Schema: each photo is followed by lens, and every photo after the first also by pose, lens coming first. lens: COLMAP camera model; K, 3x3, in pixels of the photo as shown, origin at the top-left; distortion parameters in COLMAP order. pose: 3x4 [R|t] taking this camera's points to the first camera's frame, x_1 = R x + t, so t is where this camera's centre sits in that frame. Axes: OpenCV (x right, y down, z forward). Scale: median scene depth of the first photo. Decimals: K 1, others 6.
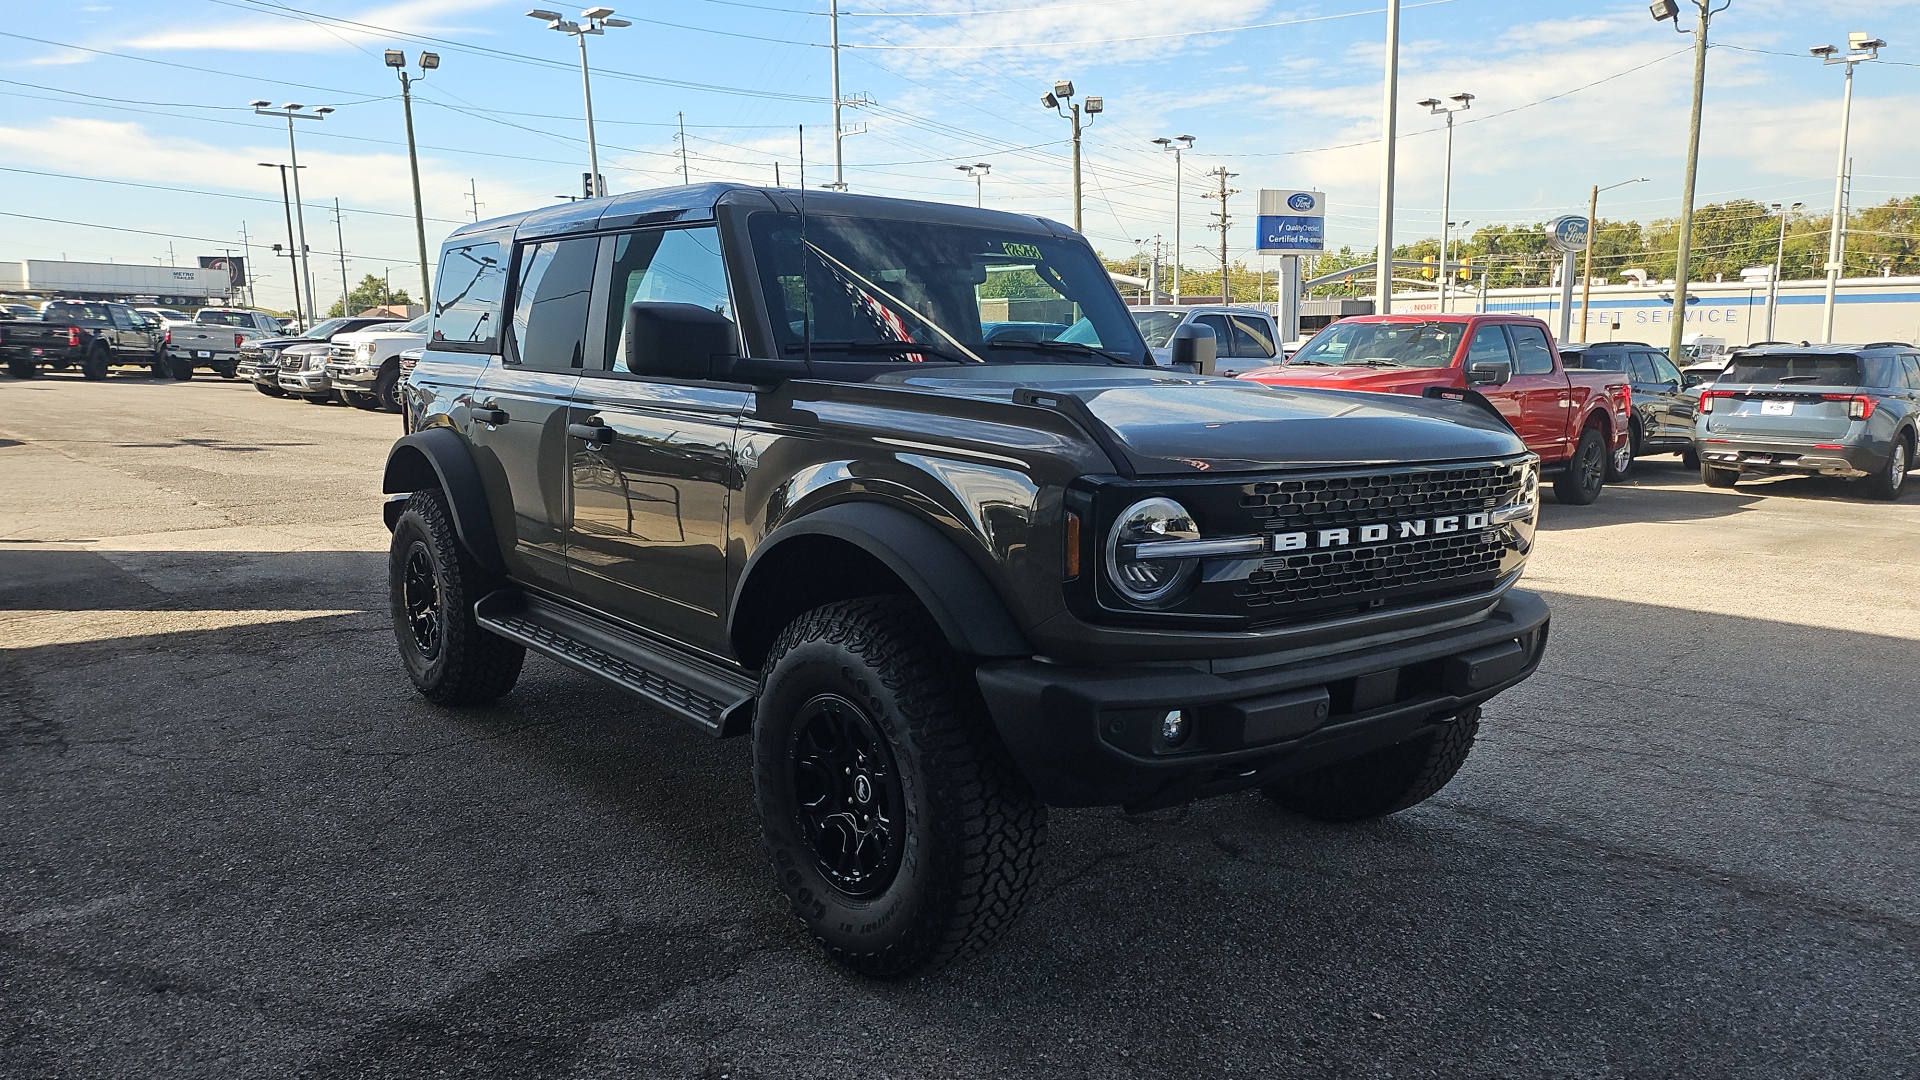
lens RADIAL K [[1358.0, 0, 990.7], [0, 1358.0, 544.4], [0, 0, 1]] dist [0.060075, -0.053585]
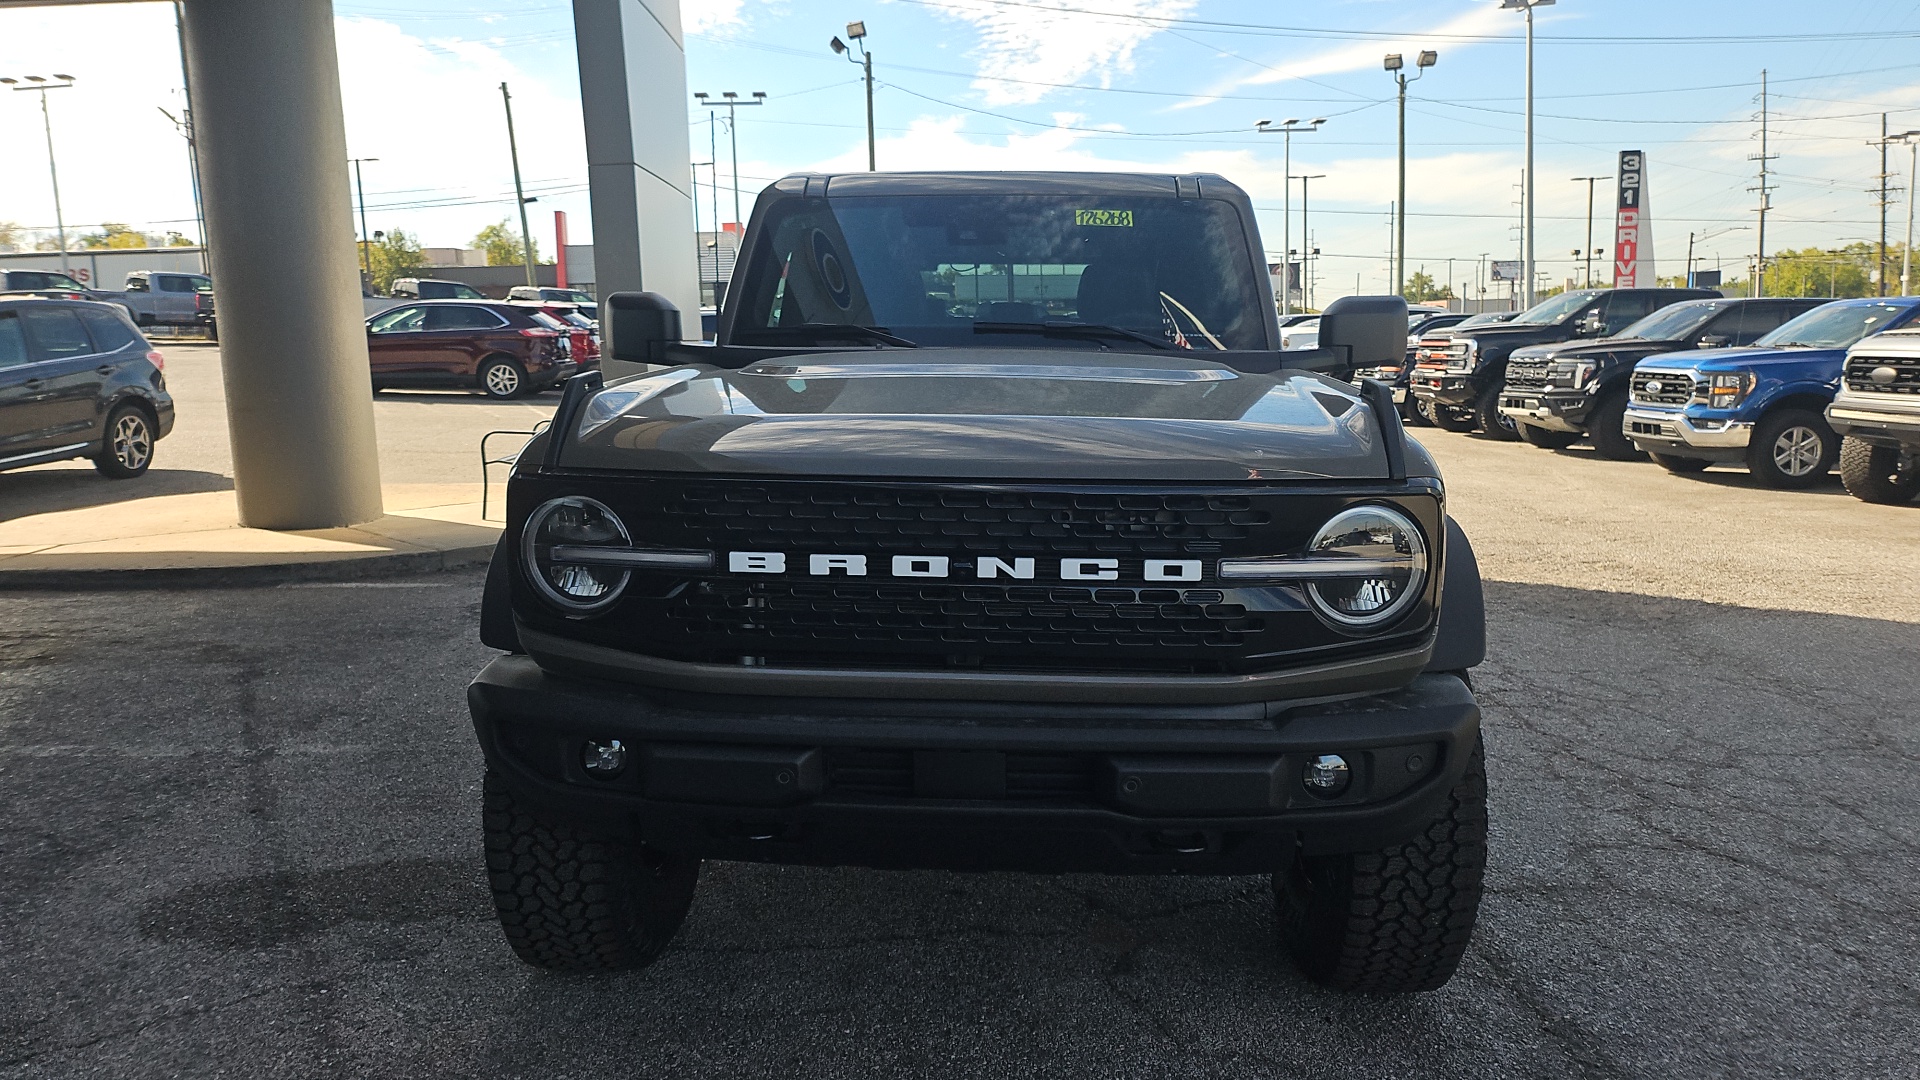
lens RADIAL K [[1358.0, 0, 964.1], [0, 1358.0, 542.3], [0, 0, 1]] dist [0.060075, -0.053585]
pose [[0.742860, 0.090201, -0.663342, 0.718415], [-0.088155, 0.995433, 0.036637, -0.046335], [0.663617, 0.031261, 0.747419, 0.406308]]
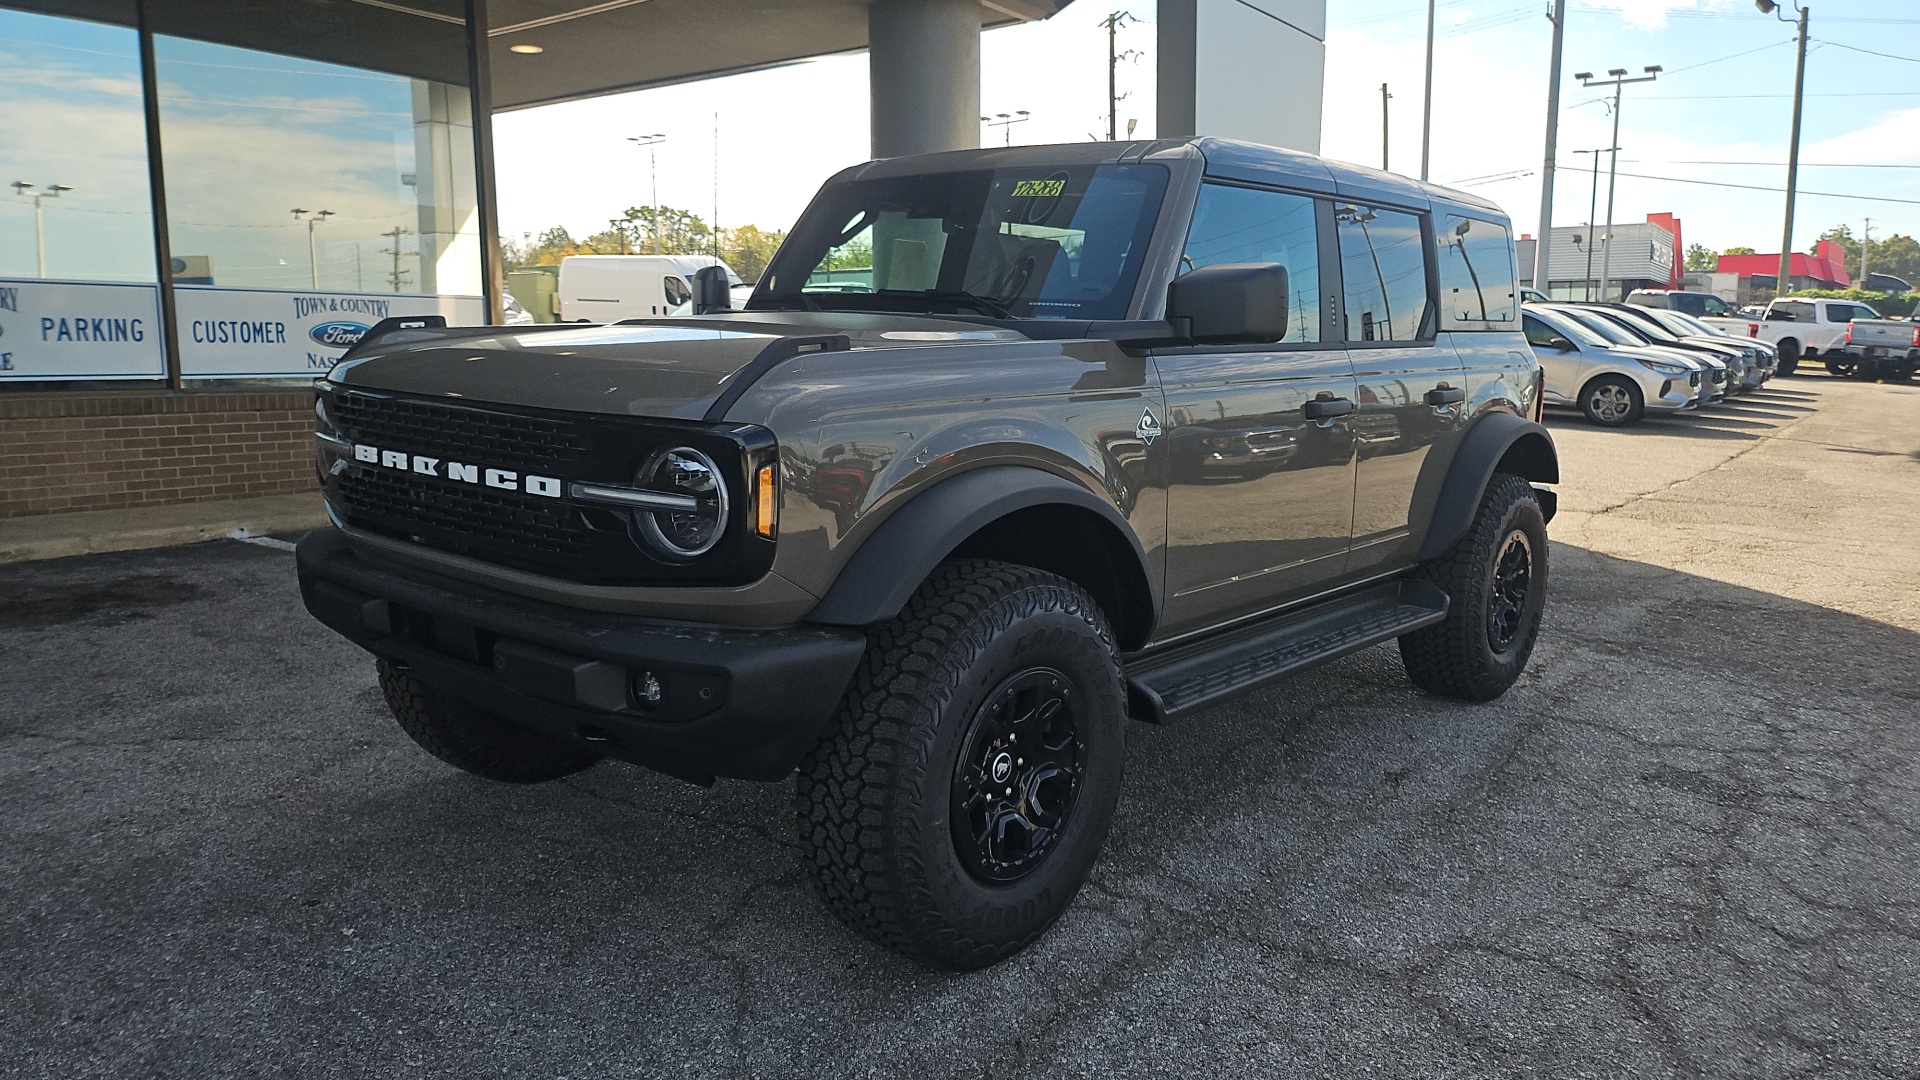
lens RADIAL K [[1358.0, 0, 965.8], [0, 1358.0, 542.6], [0, 0, 1]] dist [0.060075, -0.053585]
pose [[0.189994, 0.150440, -0.970191, 1.163866], [-0.163791, 0.979199, 0.119761, -0.119191], [0.968026, 0.136154, 0.210682, 1.053367]]
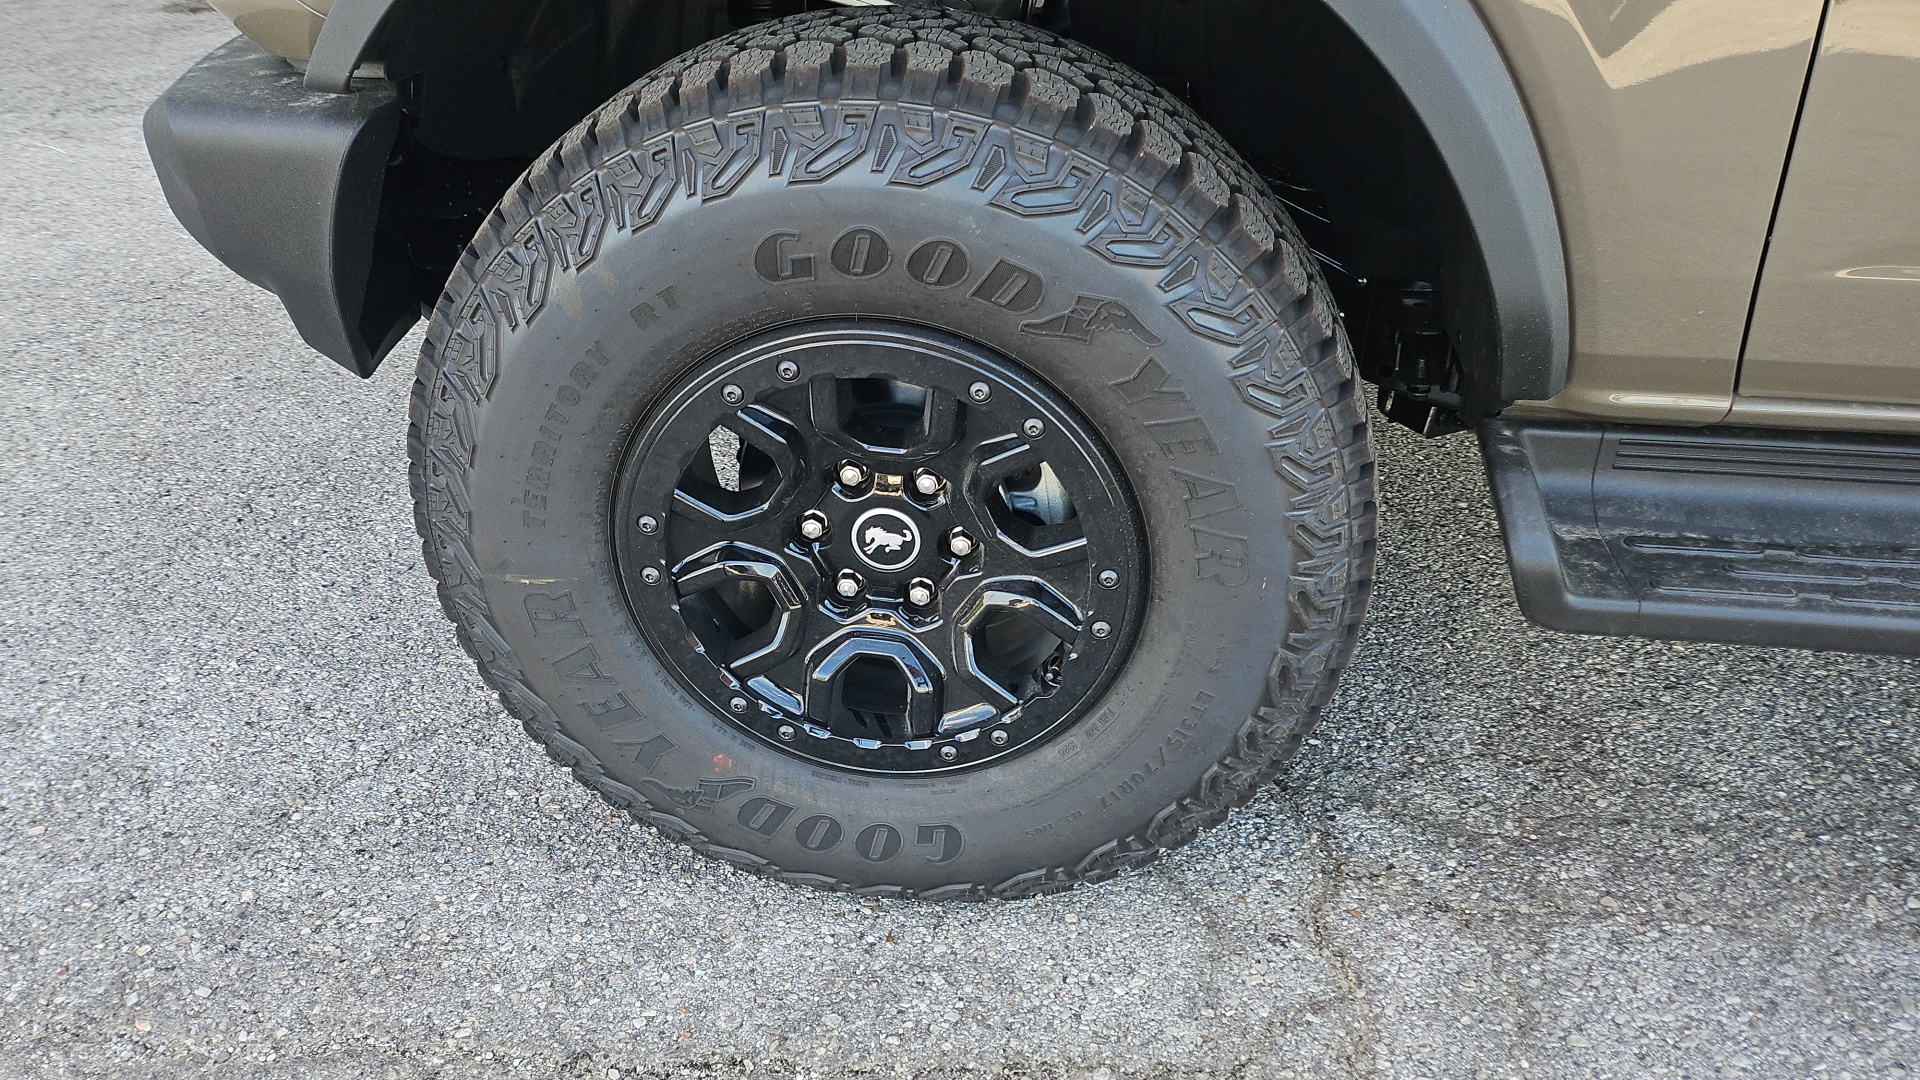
lens RADIAL K [[1358.0, 0, 940.7], [0, 1358.0, 557.2], [0, 0, 1]] dist [0.060075, -0.053585]
pose [[-0.721209, 0.348806, -0.598491, 0.557344], [-0.107355, 0.797257, 0.594016, -0.097056], [0.684348, 0.492661, -0.537544, 1.494446]]
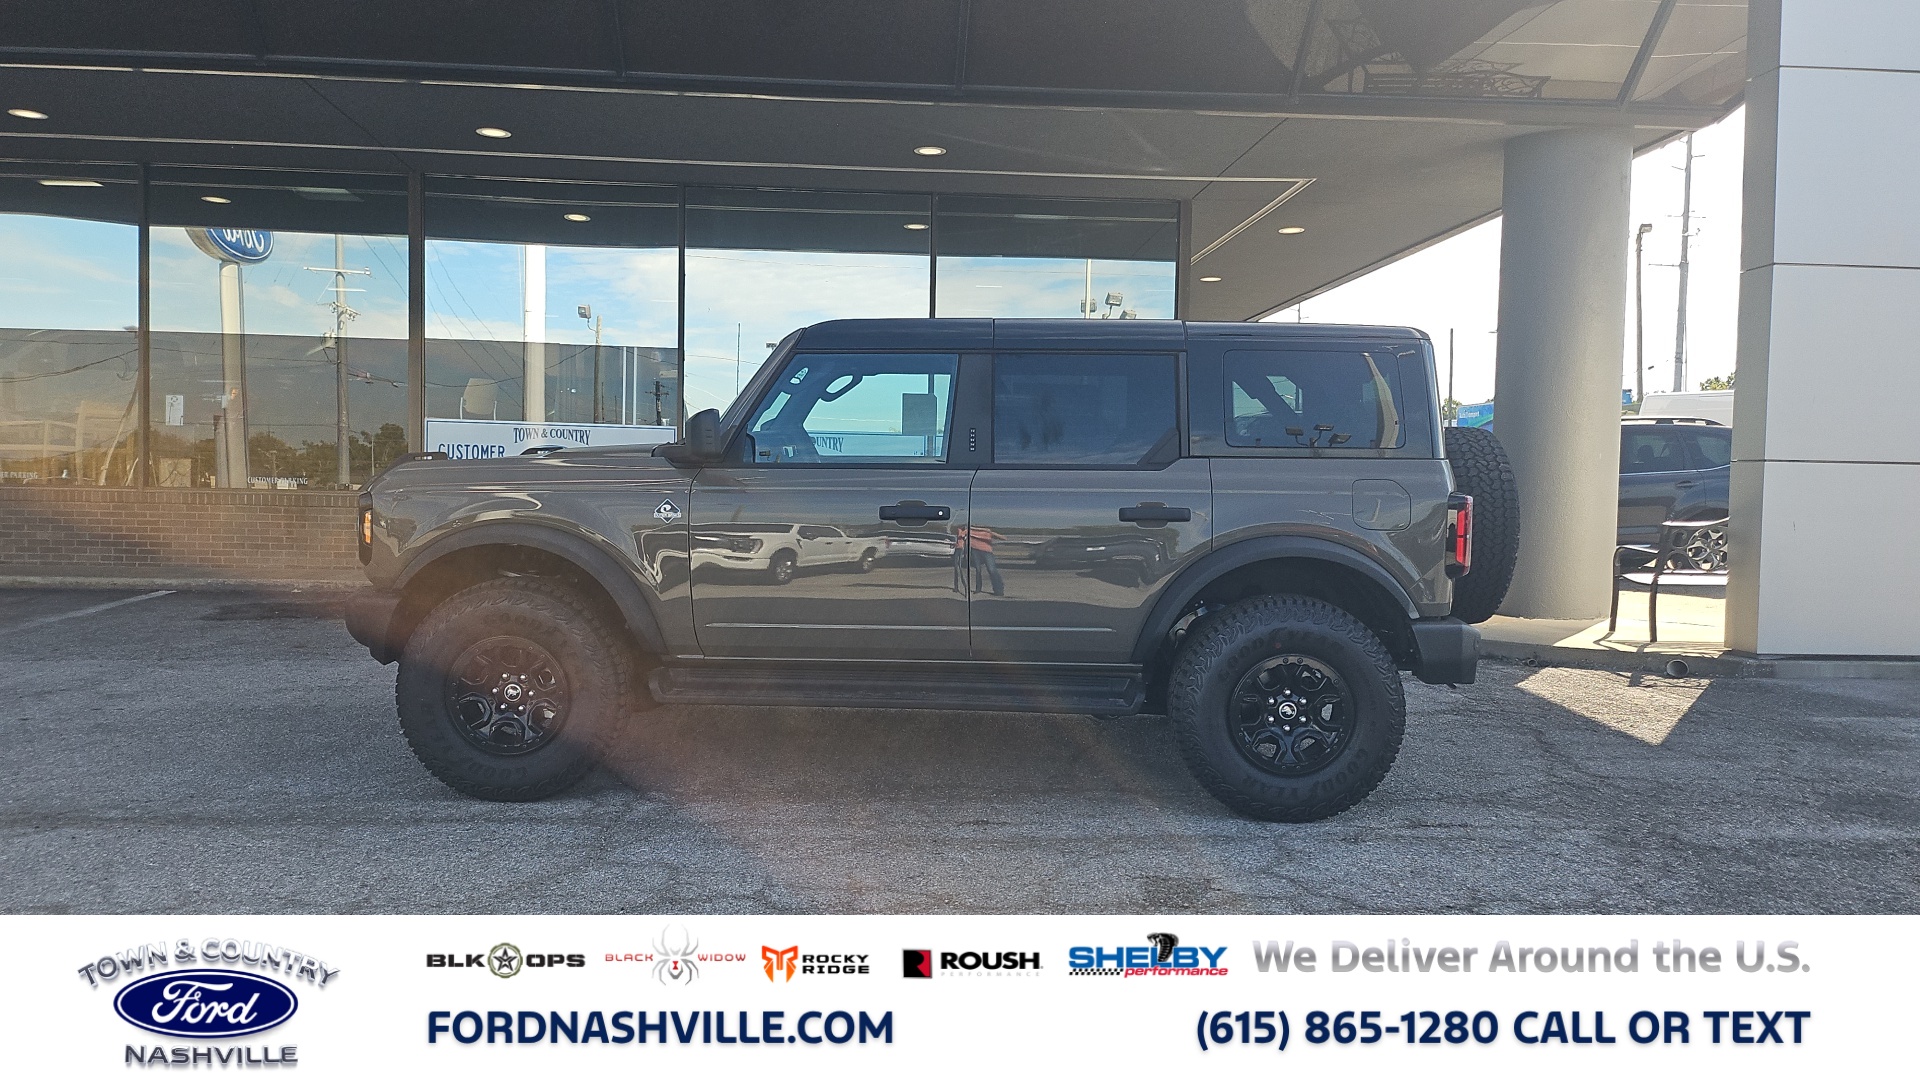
lens RADIAL K [[1358.0, 0, 934.8], [0, 1358.0, 539.1], [0, 0, 1]] dist [0.060075, -0.053585]
pose [[-0.651317, 0.035363, -0.757981, 1.209105], [-0.131991, 0.978405, 0.159064, -0.362611], [0.747238, 0.203647, -0.632584, 2.598896]]
